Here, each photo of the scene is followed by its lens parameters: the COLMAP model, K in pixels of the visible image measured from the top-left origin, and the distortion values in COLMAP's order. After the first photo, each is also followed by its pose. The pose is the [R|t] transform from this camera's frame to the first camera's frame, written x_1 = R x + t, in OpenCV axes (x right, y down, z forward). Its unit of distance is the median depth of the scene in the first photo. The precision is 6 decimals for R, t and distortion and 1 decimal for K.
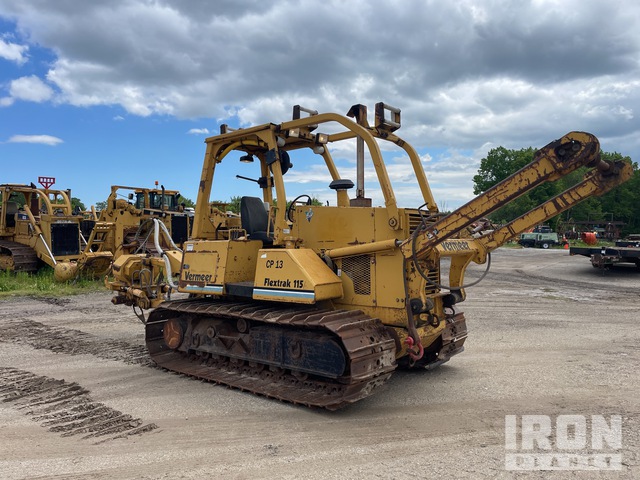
lens RADIAL K [[504.7, 0, 320.8], [0, 504.7, 239.5], [0, 0, 1]] dist [0.004997, -0.000332]
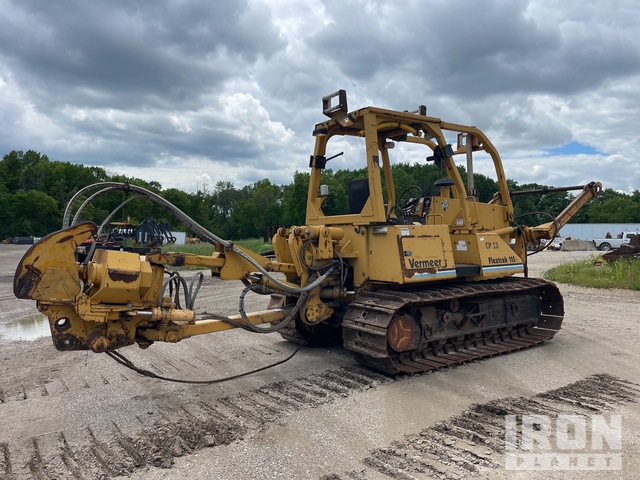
lens RADIAL K [[504.7, 0, 320.8], [0, 504.7, 240.5], [0, 0, 1]] dist [0.004997, -0.000332]
pose [[0.238500, 0.004471, 0.971132, -1.236936], [0.004733, 0.999972, -0.005766, 0.038072], [-0.971131, 0.005971, 0.238472, 1.004065]]
